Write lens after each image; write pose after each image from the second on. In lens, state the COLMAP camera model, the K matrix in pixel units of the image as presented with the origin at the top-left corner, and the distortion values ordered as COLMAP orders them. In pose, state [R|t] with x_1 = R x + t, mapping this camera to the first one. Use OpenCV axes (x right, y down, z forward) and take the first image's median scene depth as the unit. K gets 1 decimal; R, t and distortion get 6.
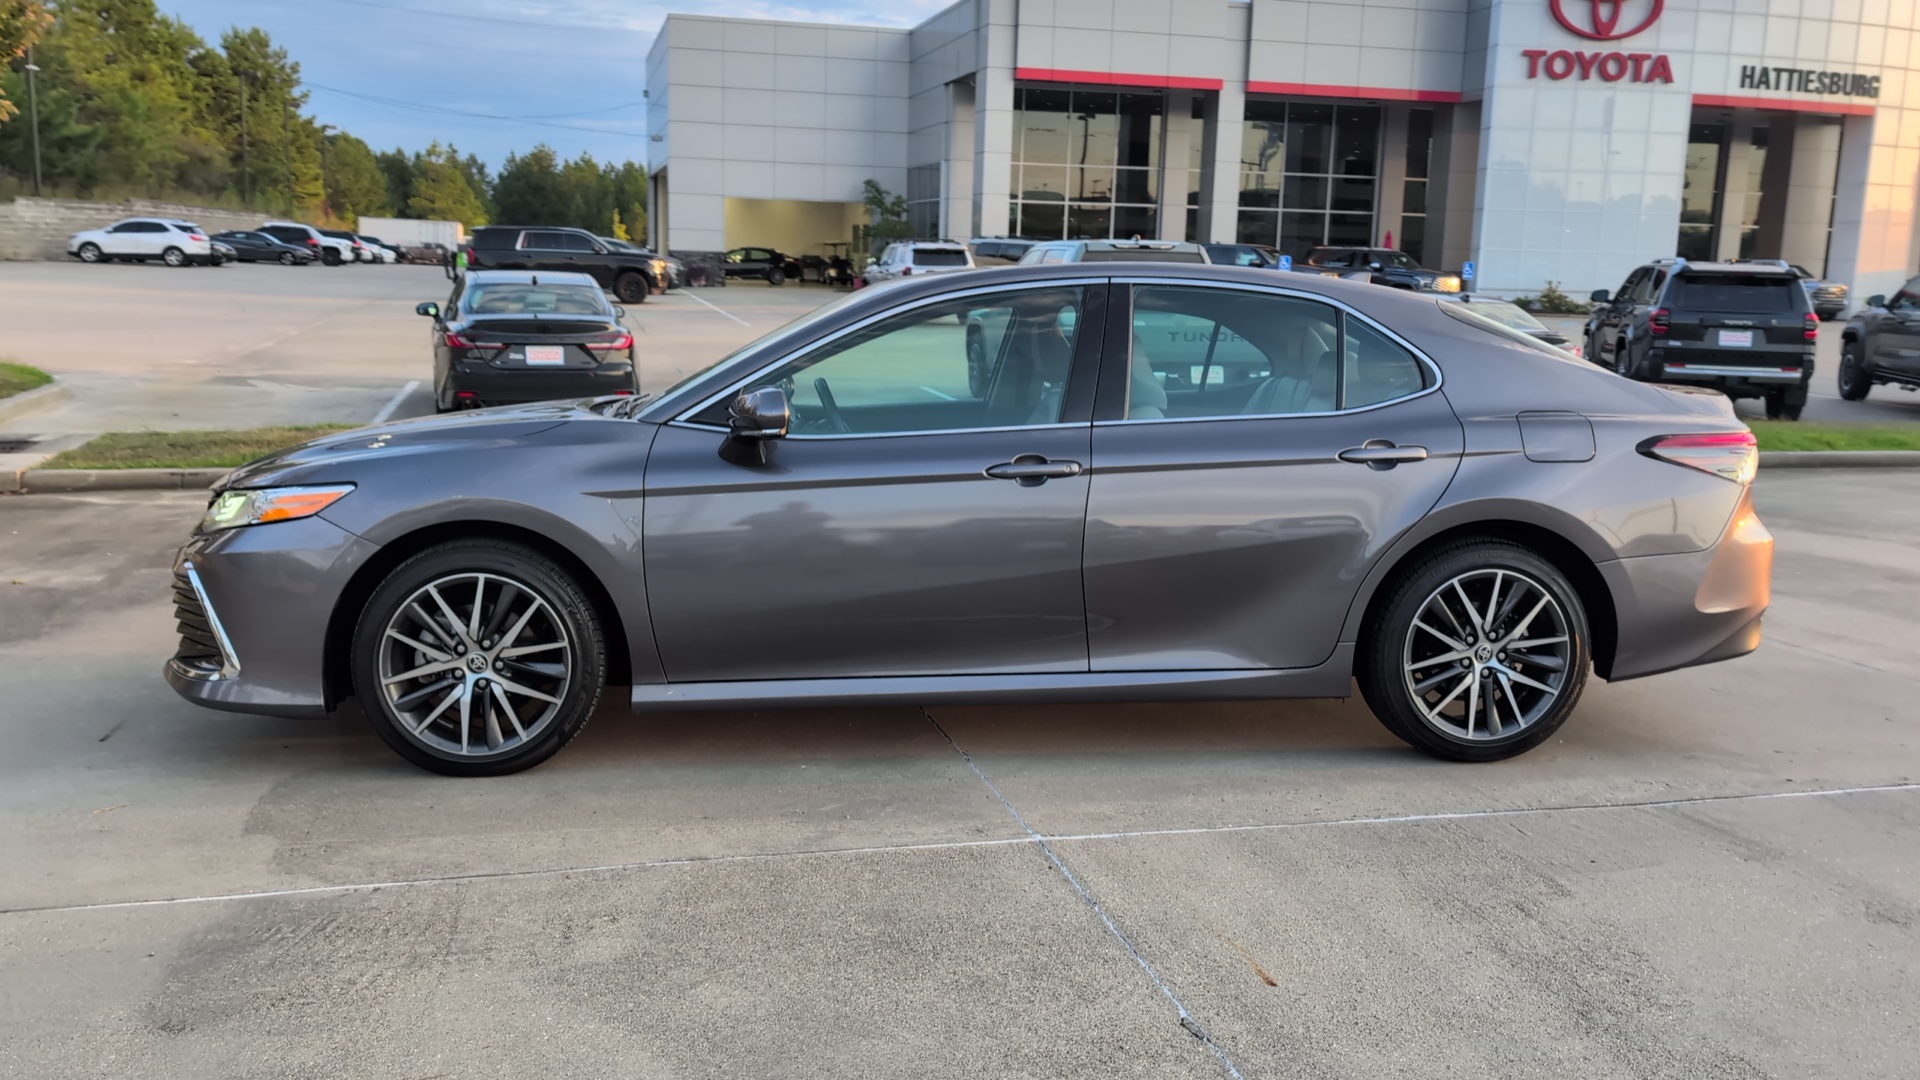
lens RADIAL K [[1683.5, 0, 954.7], [0, 1683.5, 550.5], [0, 0, 1]] dist [0.043854, -0.013138]
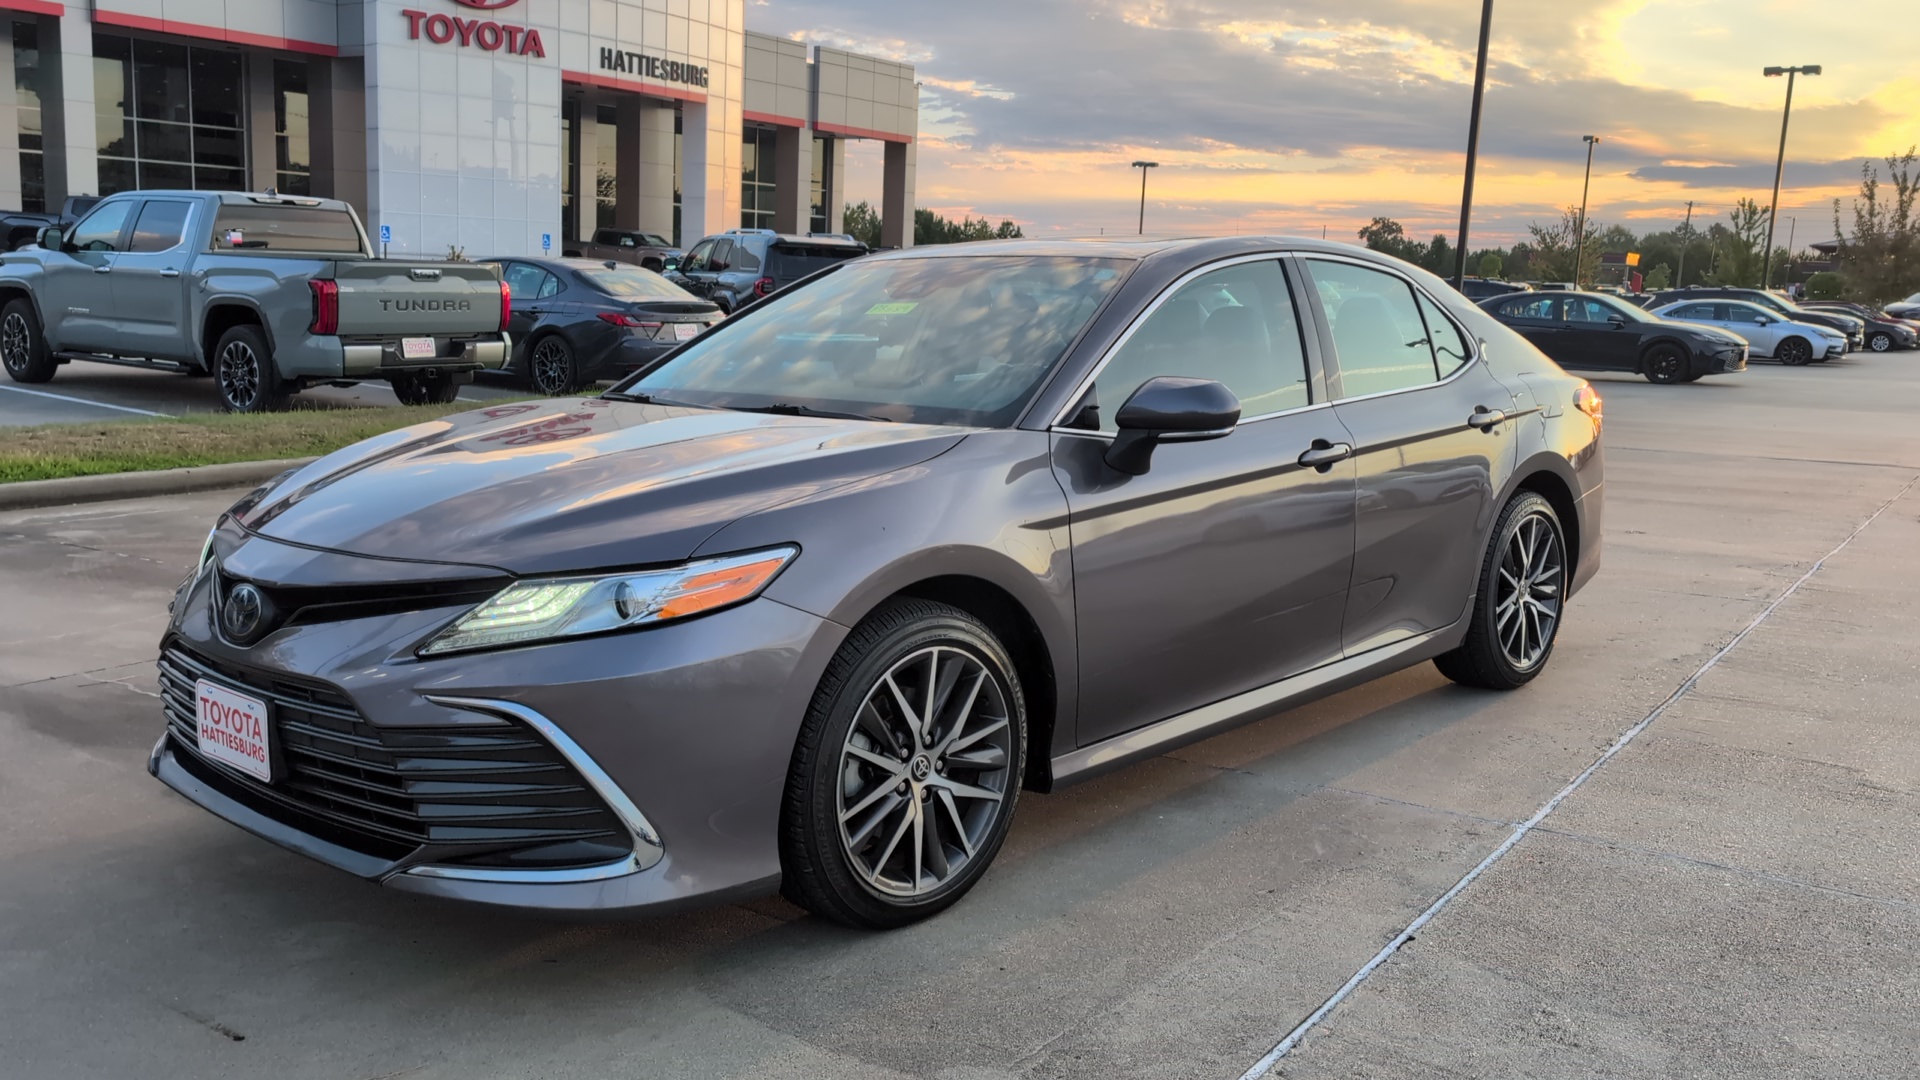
lens RADIAL K [[1683.5, 0, 954.7], [0, 1683.5, 550.5], [0, 0, 1]] dist [0.043854, -0.013138]
pose [[0.746897, -0.111181, 0.655579, -0.104777], [0.096557, 0.993607, 0.058501, -0.010641], [-0.657892, 0.019607, 0.752857, 0.057080]]
